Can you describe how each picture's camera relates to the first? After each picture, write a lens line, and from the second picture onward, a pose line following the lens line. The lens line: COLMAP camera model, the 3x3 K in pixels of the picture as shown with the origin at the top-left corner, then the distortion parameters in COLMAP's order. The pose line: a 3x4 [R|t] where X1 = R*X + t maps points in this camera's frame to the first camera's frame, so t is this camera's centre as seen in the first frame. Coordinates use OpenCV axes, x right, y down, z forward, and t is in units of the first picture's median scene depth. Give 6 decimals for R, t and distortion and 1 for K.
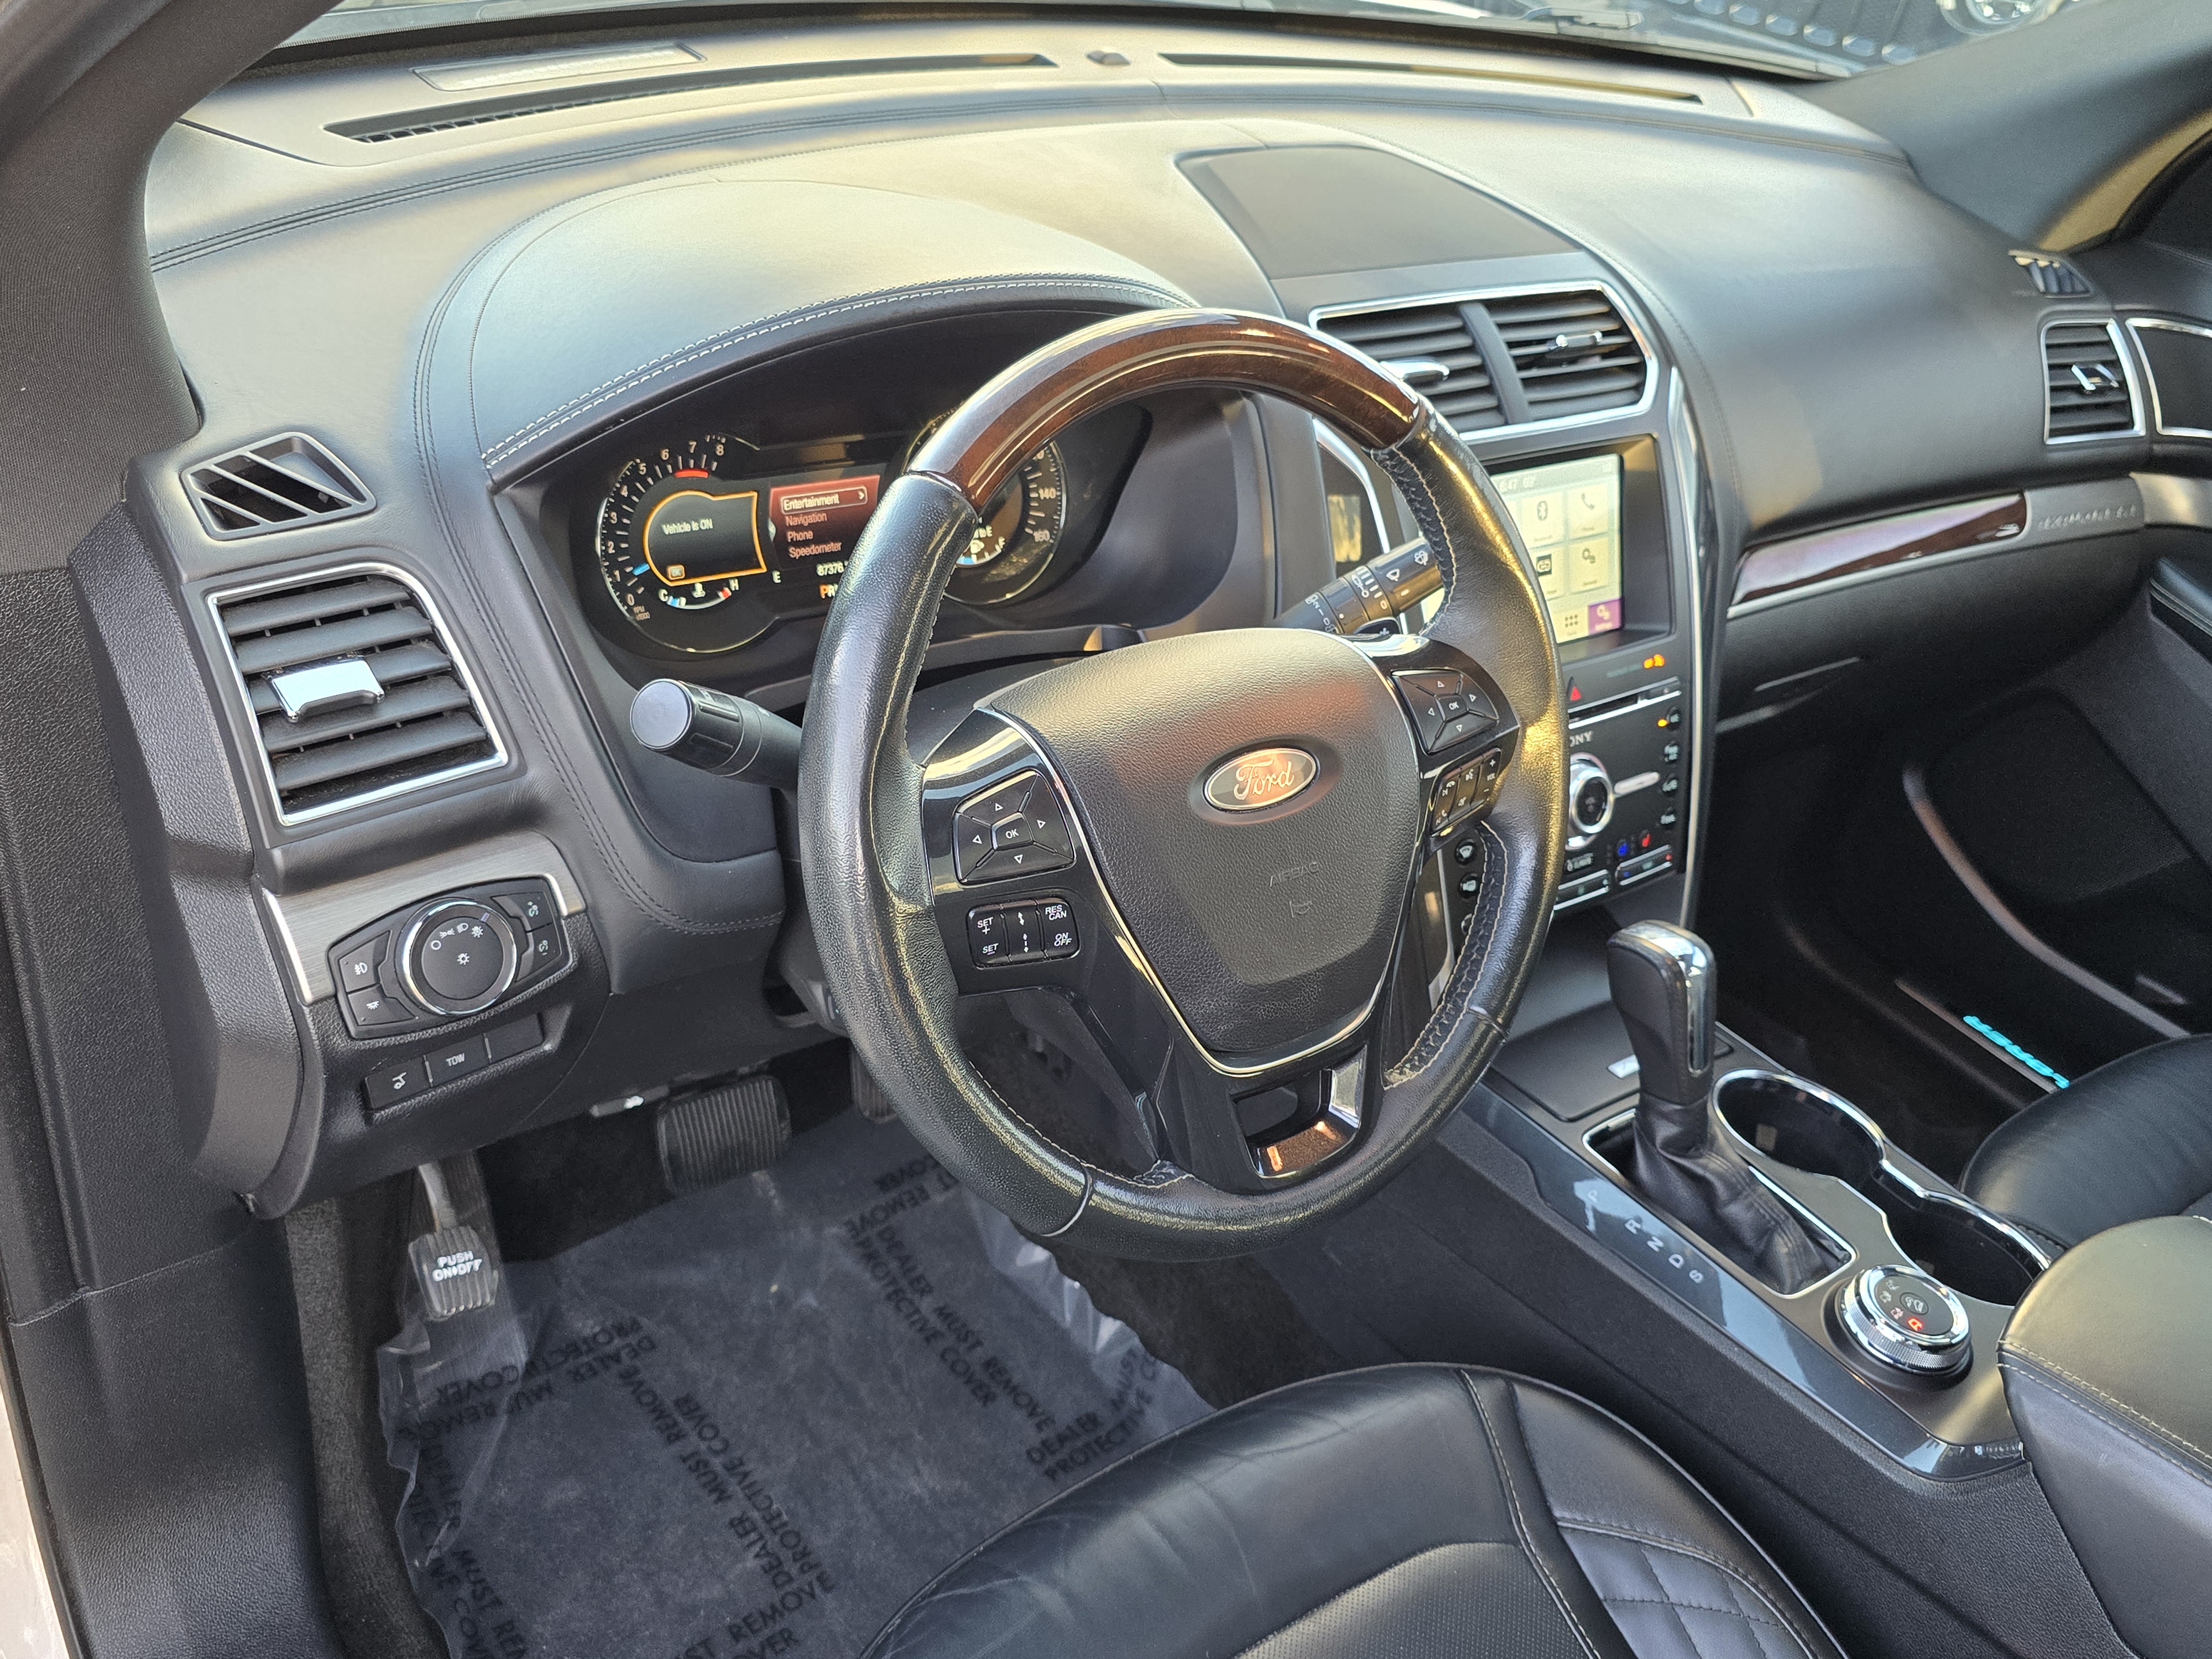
lens RADIAL K [[1787.9, 0, 1039.6], [0, 1787.9, 829.9], [0, 0, 1]] dist [0.096558, -0.179956]
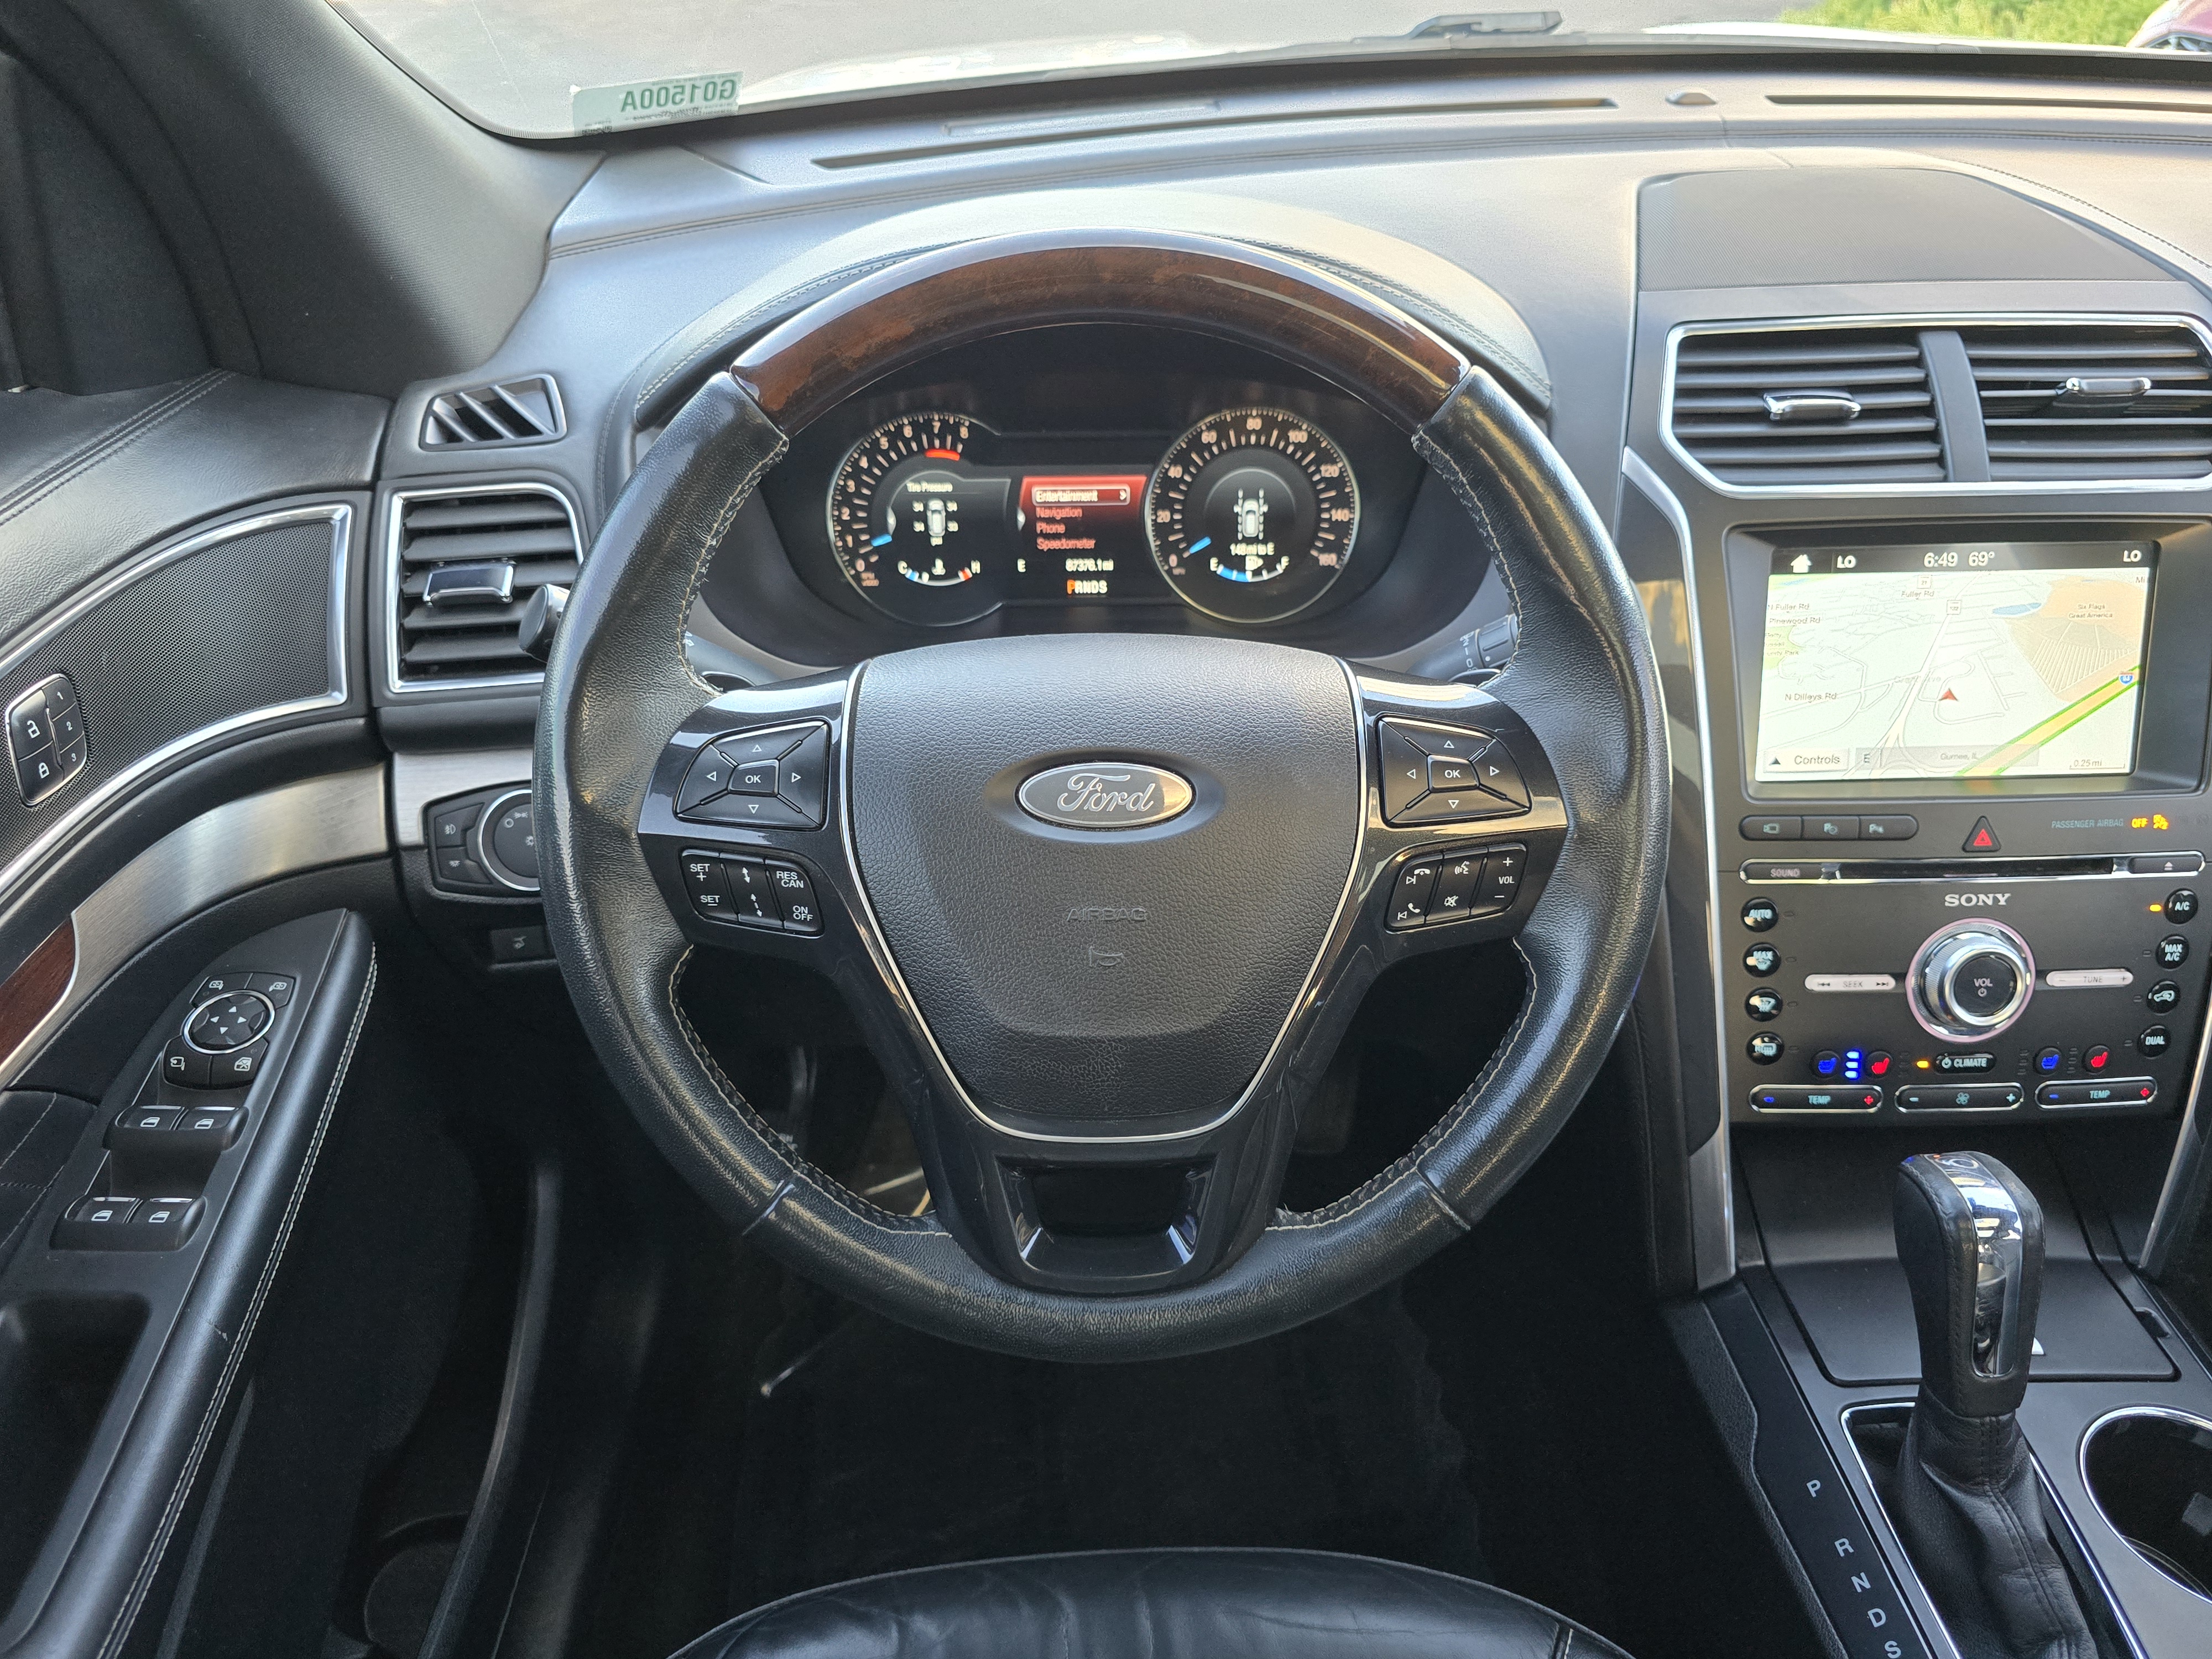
lens RADIAL K [[1541.1, 0, 1106.0], [0, 1541.1, 829.5], [0, 0, 1]] dist [0.042068, -0.077448]
pose [[0.834634, 0.176701, -0.521693, 0.373562], [-0.201912, 0.979365, 0.008687, -0.011754], [0.512463, 0.098085, 0.853089, 0.292451]]
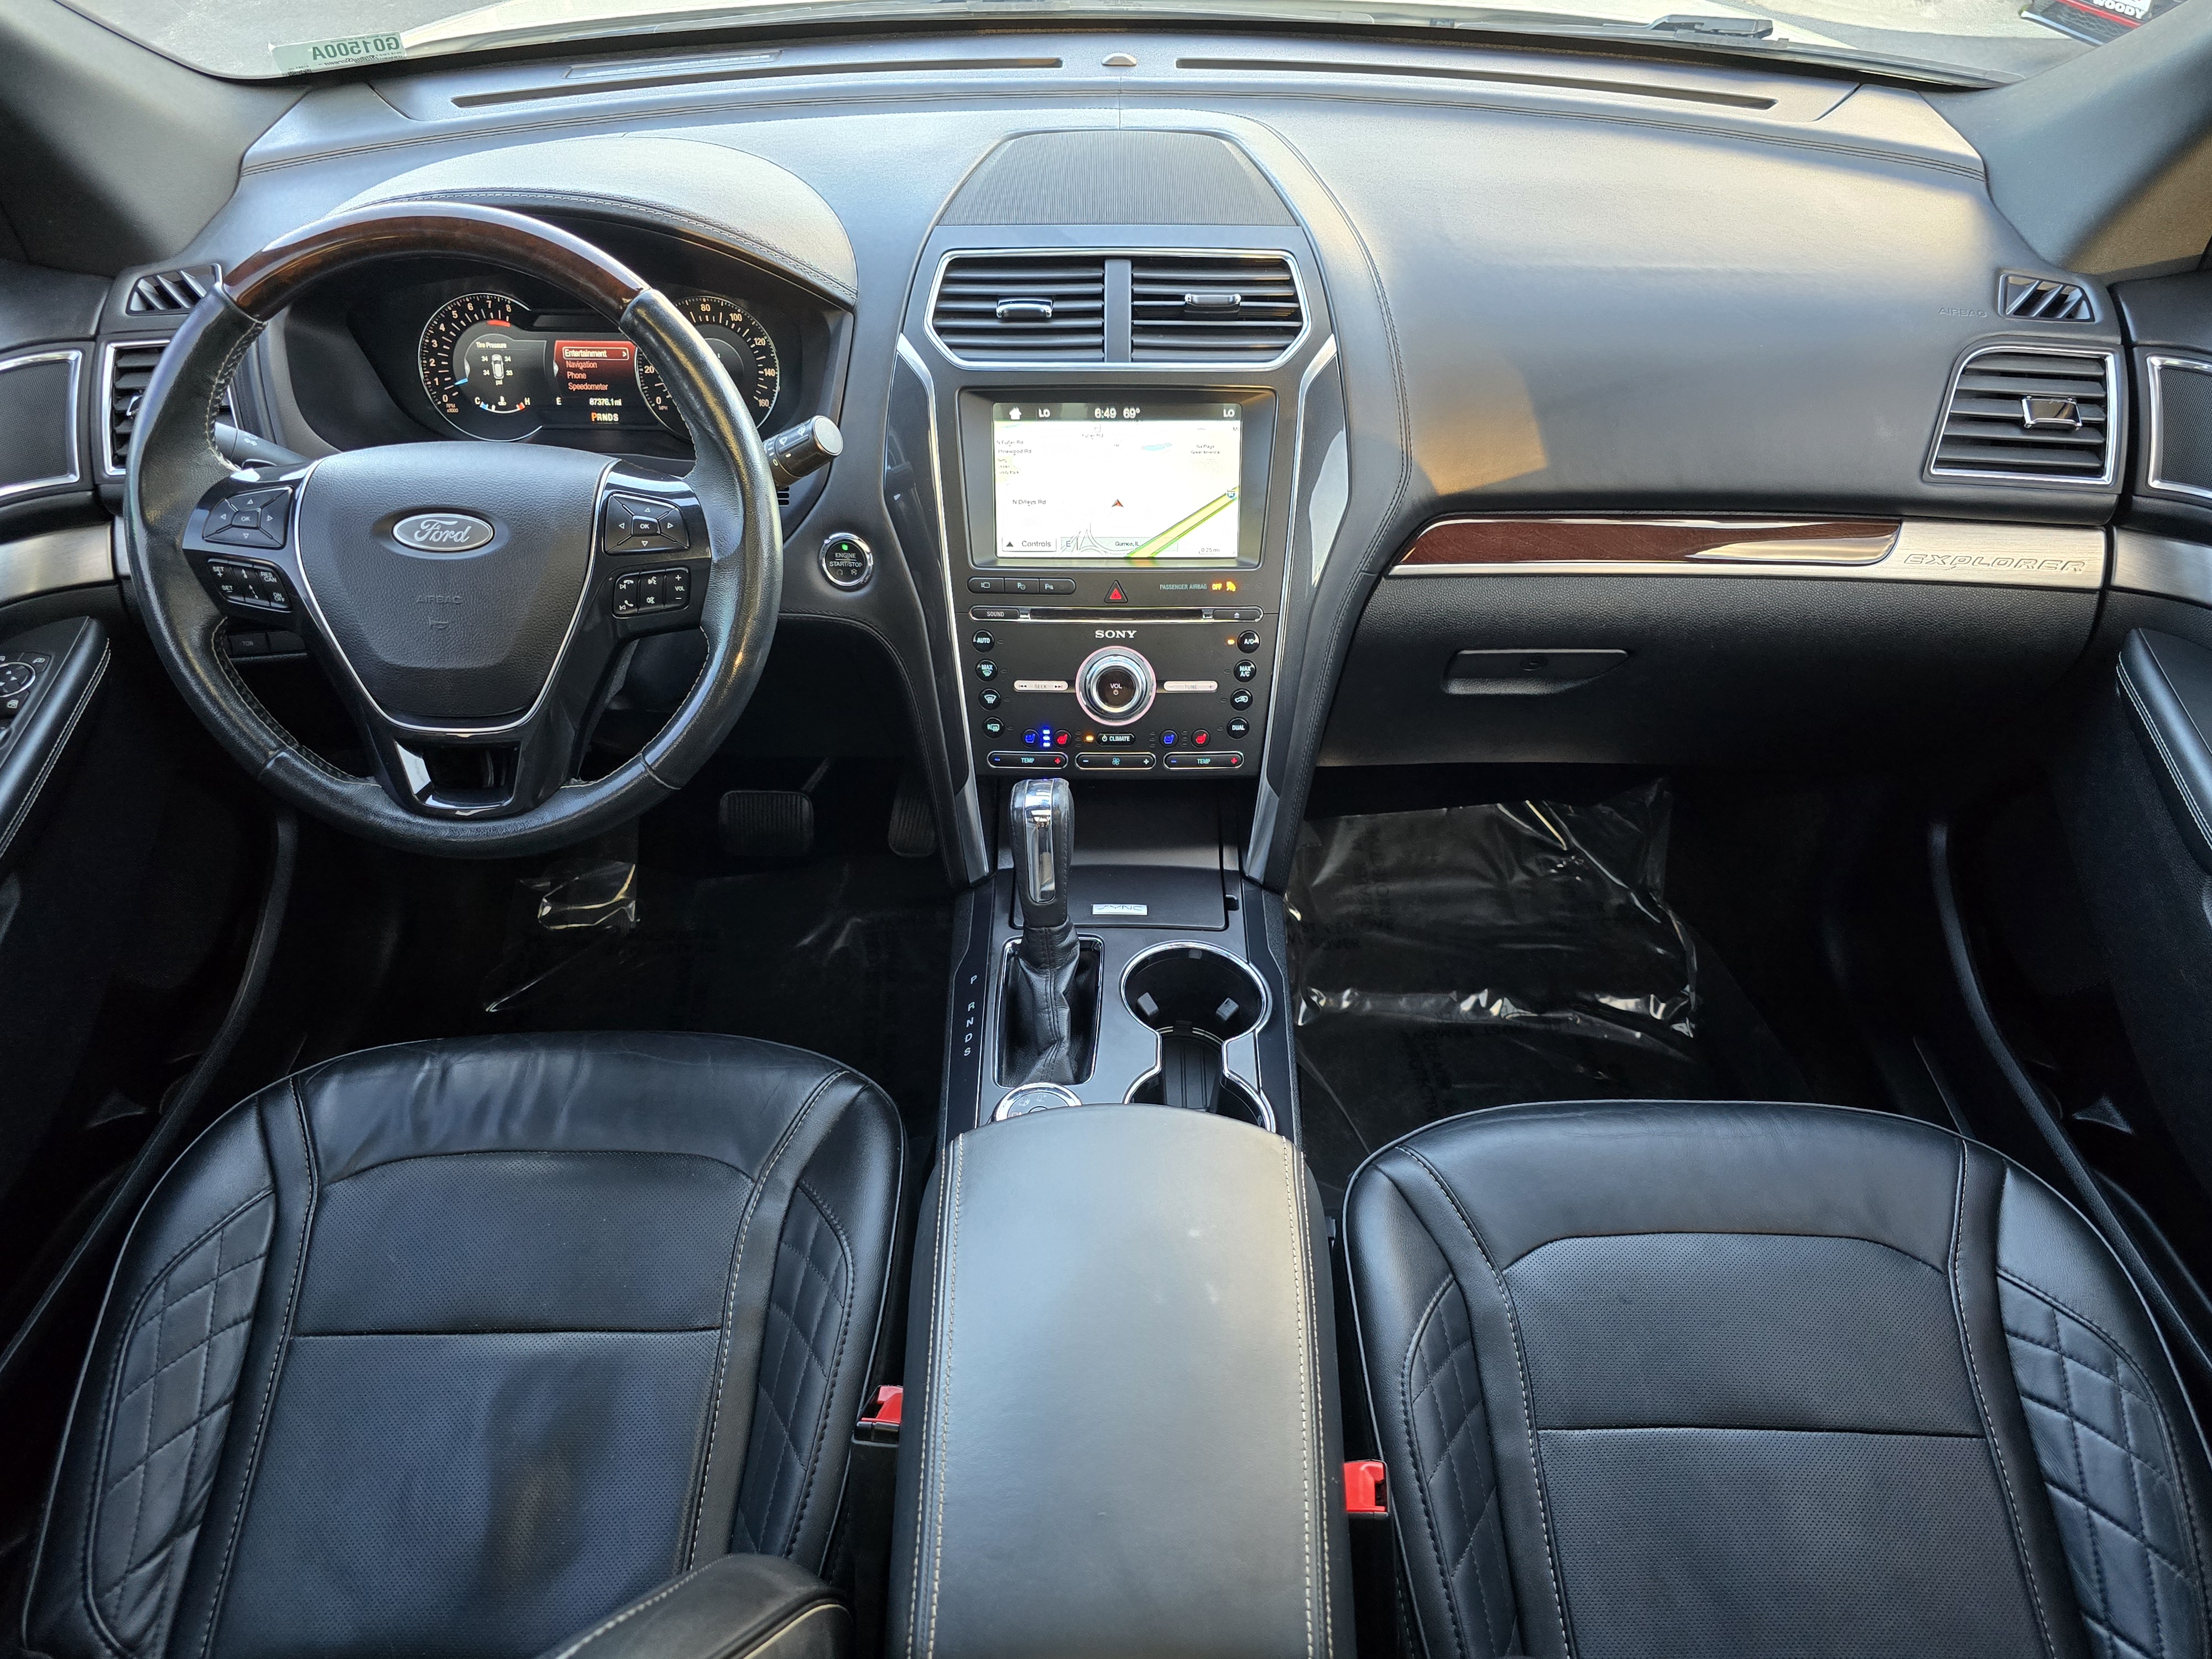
lens RADIAL K [[1485.8, 0, 1106.0], [0, 1485.8, 829.5], [0, 0, 1]] dist [0.042468, -0.057434]
pose [[0.828962, 0.249110, -0.500765, 0.937858], [-0.225114, 0.968217, 0.108997, -0.033959], [0.512001, 0.022375, 0.858693, 0.171409]]
